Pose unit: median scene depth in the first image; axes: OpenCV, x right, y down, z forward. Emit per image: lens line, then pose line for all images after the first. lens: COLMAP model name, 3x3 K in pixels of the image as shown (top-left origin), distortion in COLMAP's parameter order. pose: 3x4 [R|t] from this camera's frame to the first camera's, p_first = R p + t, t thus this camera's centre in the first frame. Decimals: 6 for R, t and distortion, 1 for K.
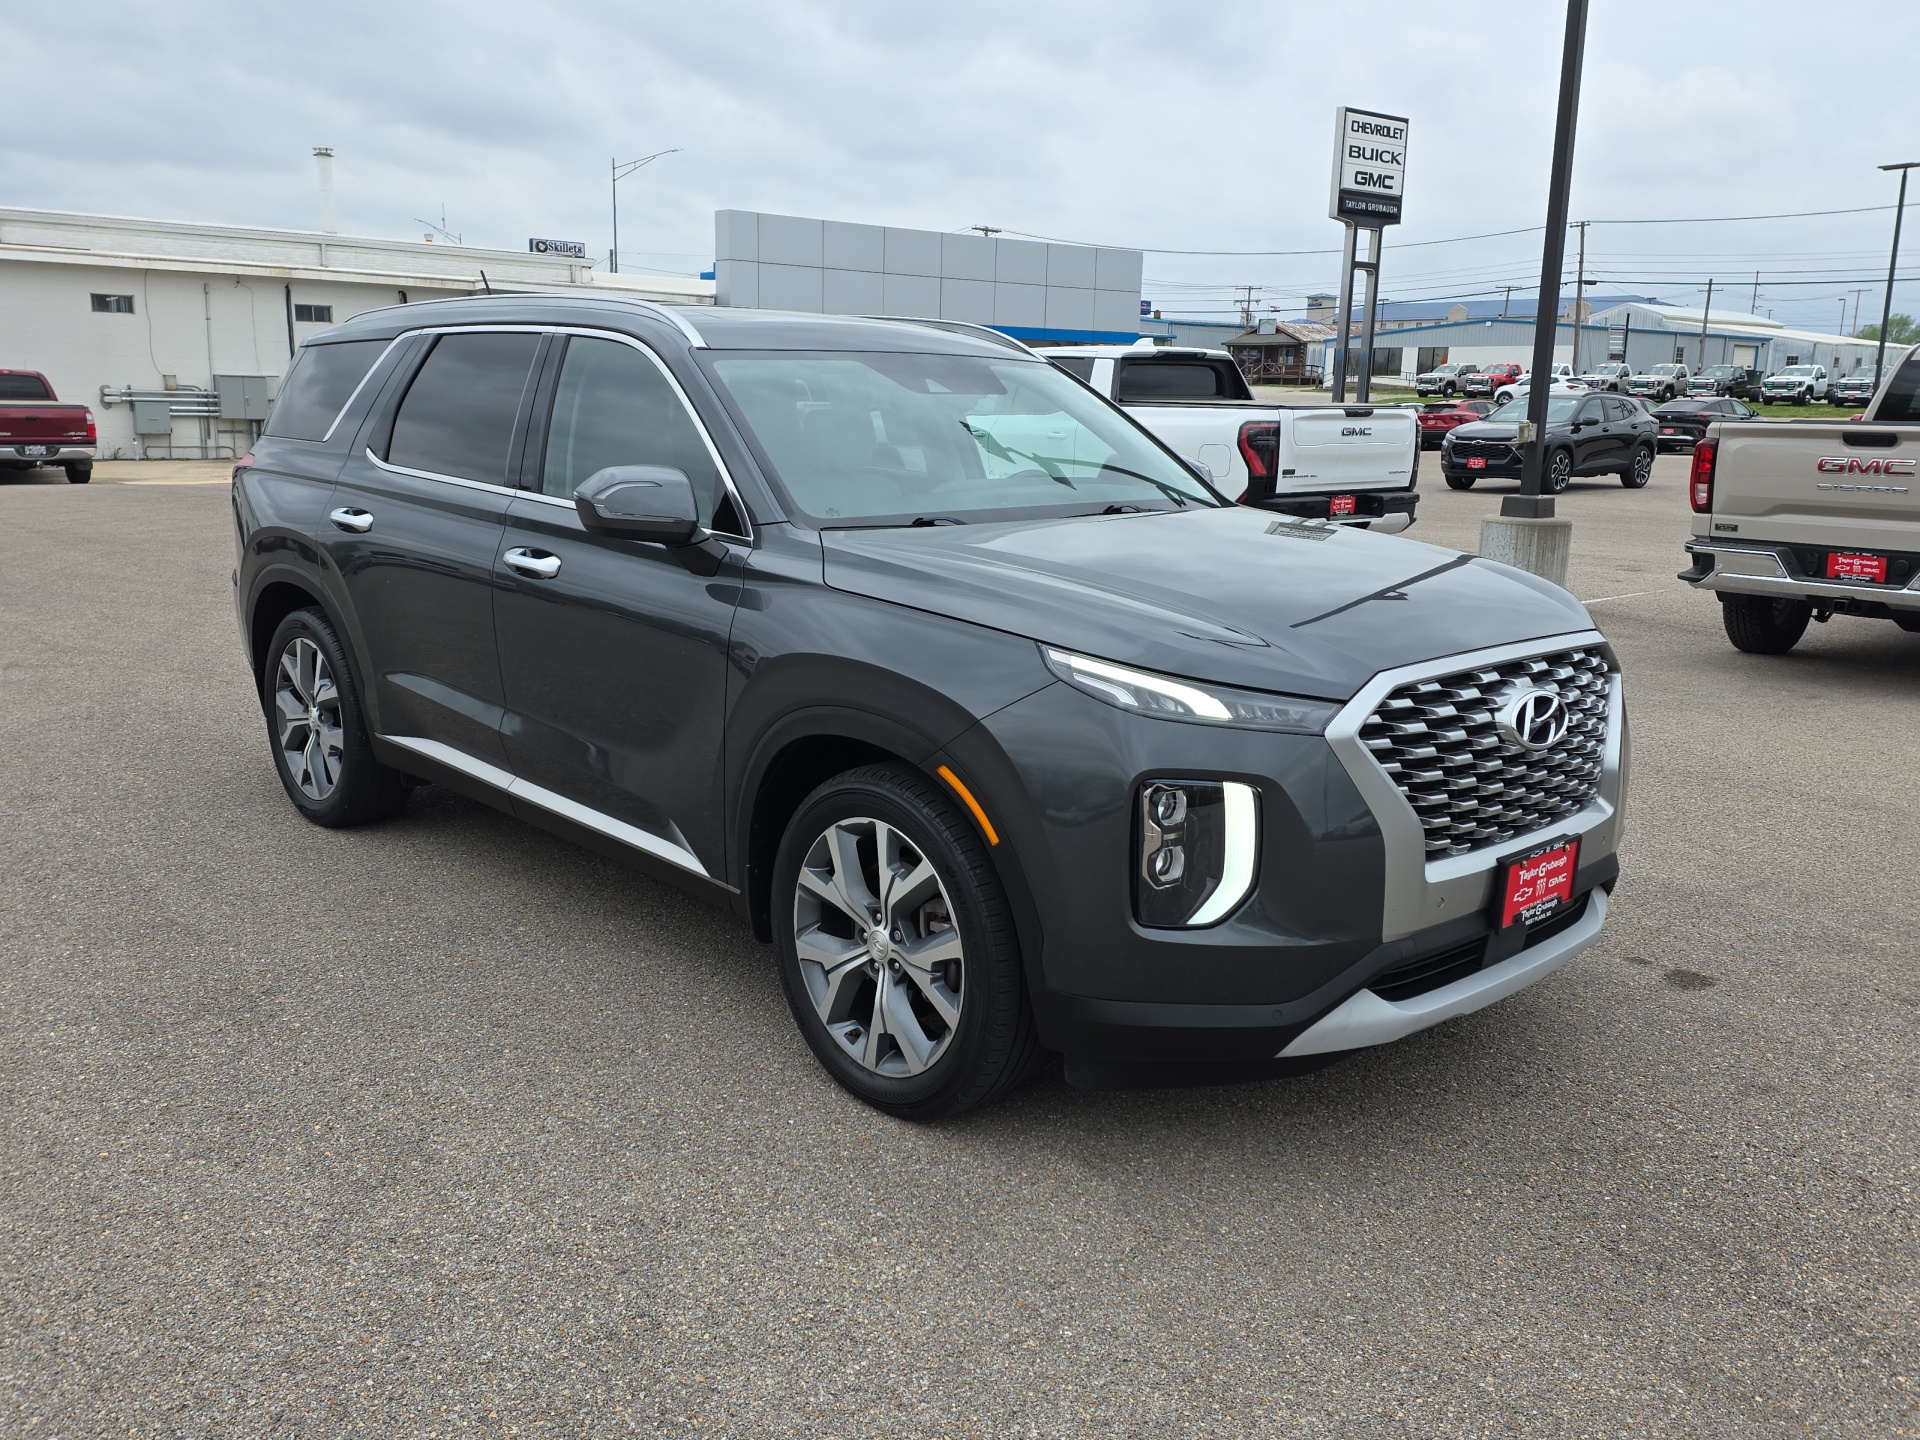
lens RADIAL K [[1616.5, 0, 970.3], [0, 1616.5, 711.3], [0, 0, 1]] dist [0.096376, -0.083094]
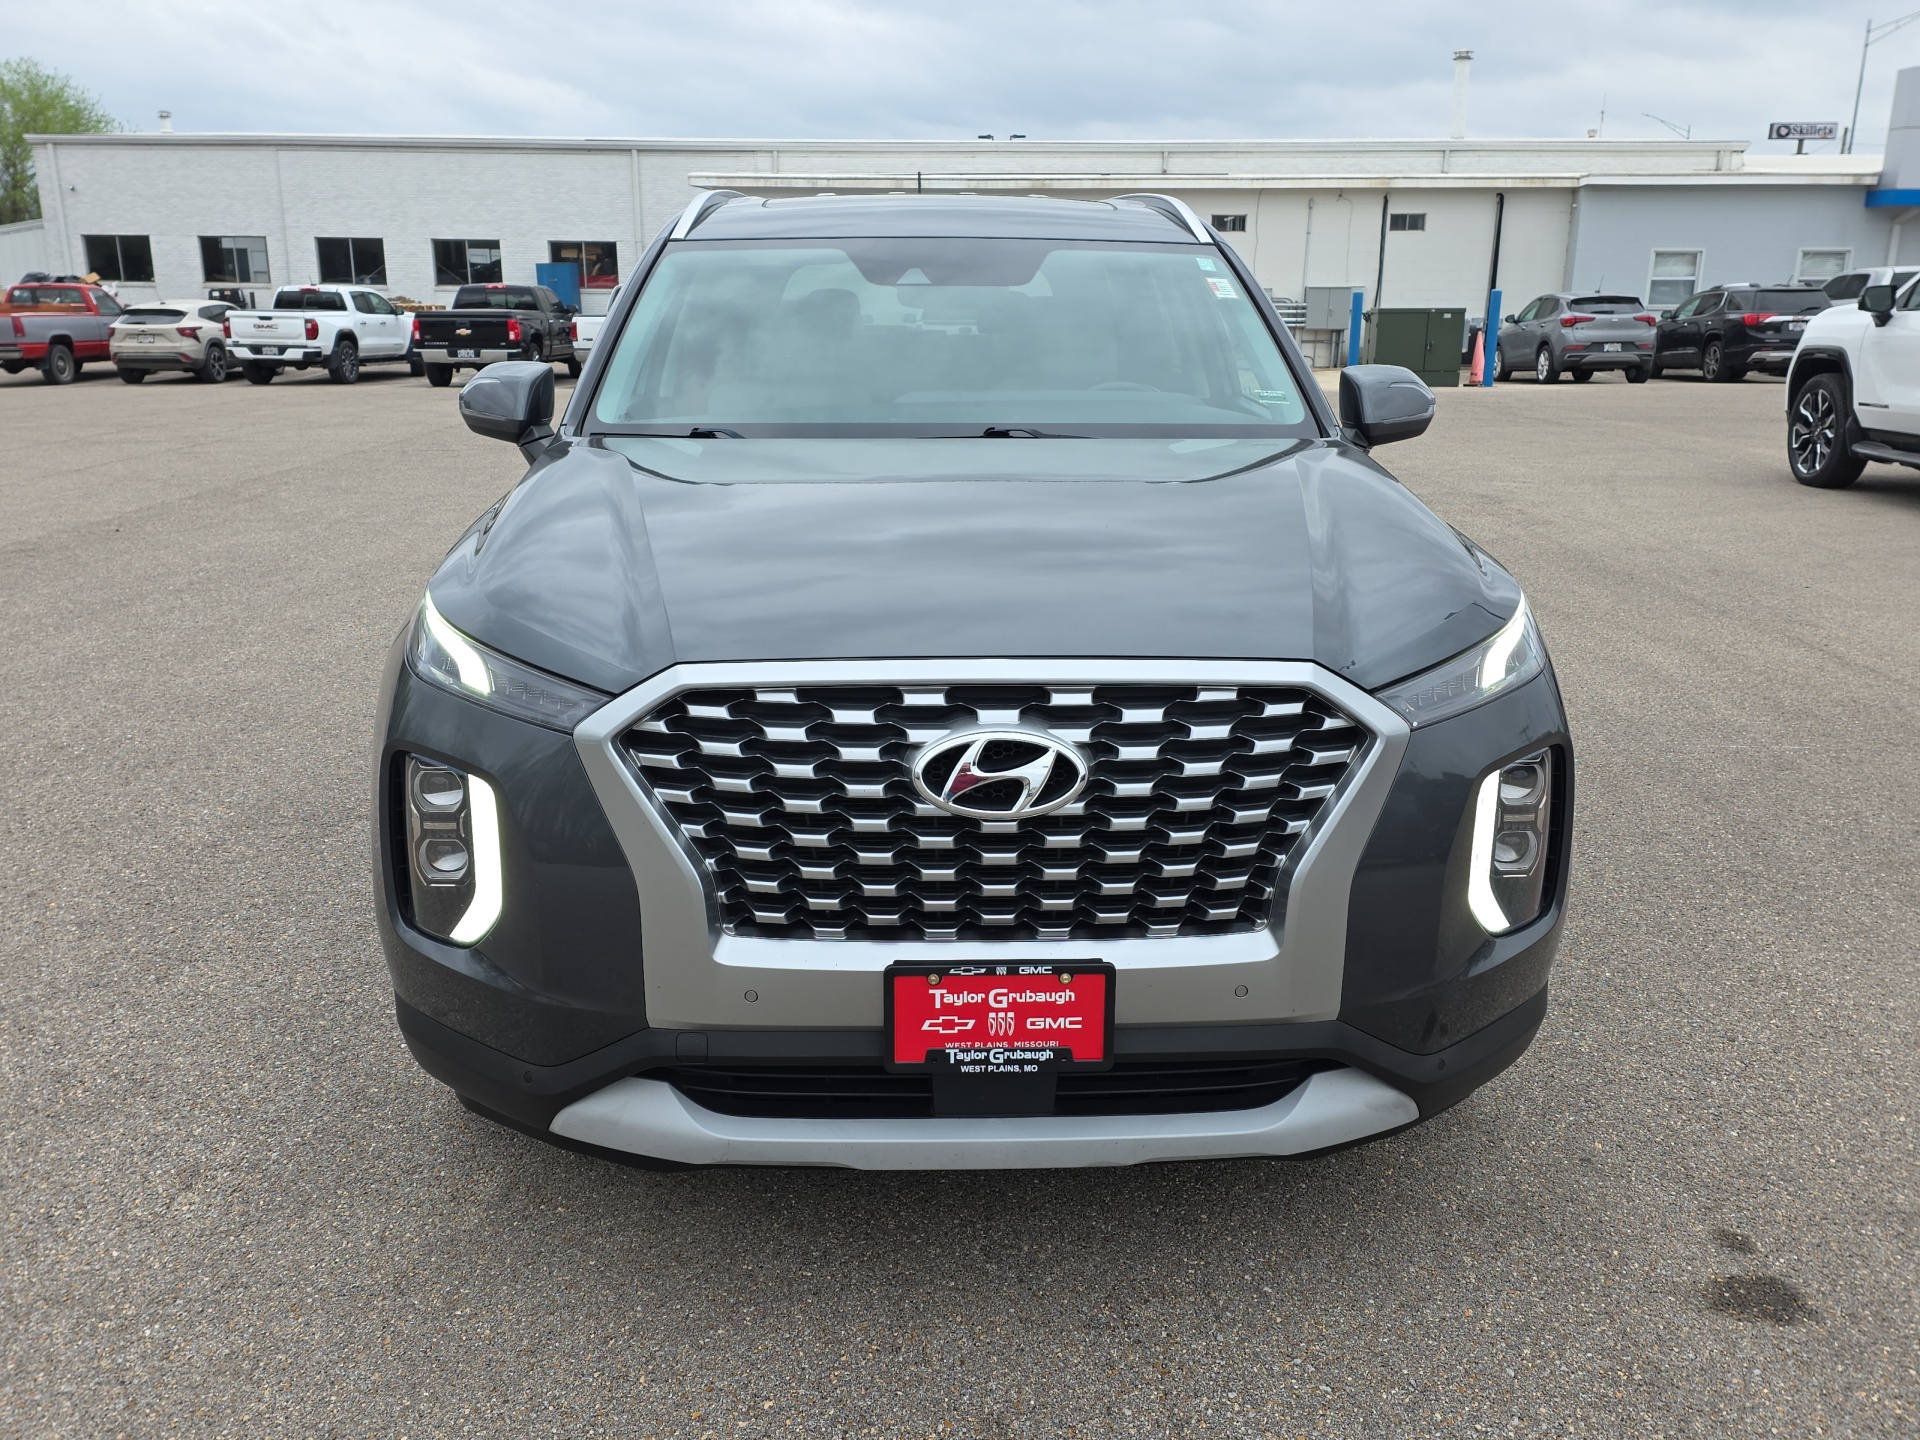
lens RADIAL K [[1616.5, 0, 955.5], [0, 1616.5, 713.9], [0, 0, 1]] dist [0.096376, -0.083094]
pose [[0.745565, 0.159659, -0.647026, 0.735315], [-0.124612, 0.987154, 0.099998, -0.080737], [0.654679, 0.006072, 0.755882, 0.479888]]
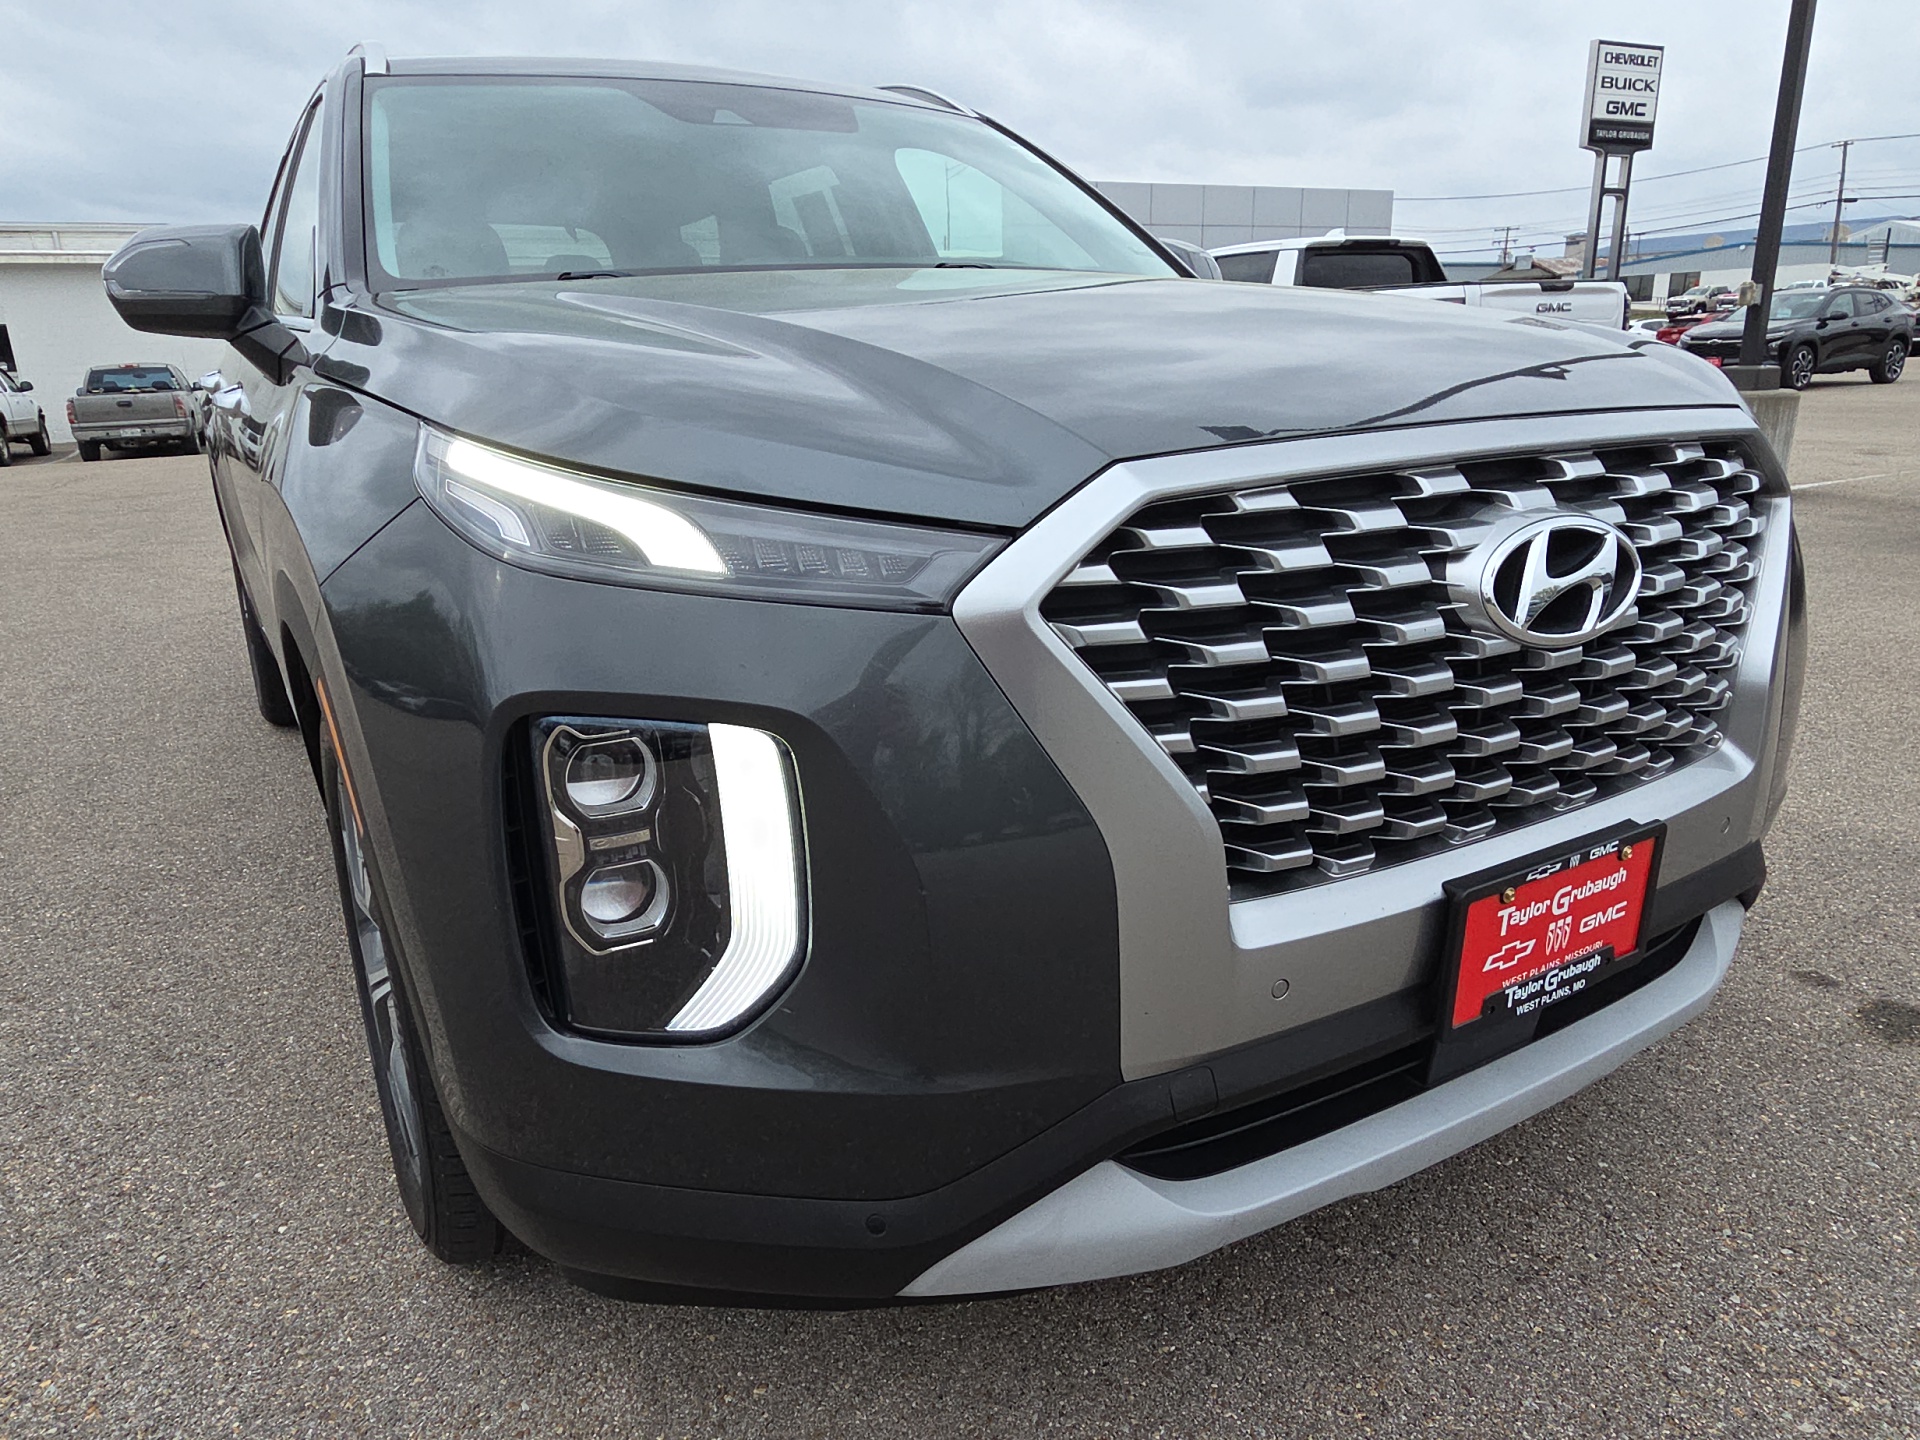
lens RADIAL K [[1282.4, 0, 953.4], [0, 1282.4, 727.8], [0, 0, 1]] dist [0.010771, -0.003459]
pose [[0.972742, 0.019899, -0.231034, 0.259788], [0.001078, 0.995913, 0.090314, 0.013057], [0.231887, -0.088102, 0.968745, 0.594766]]
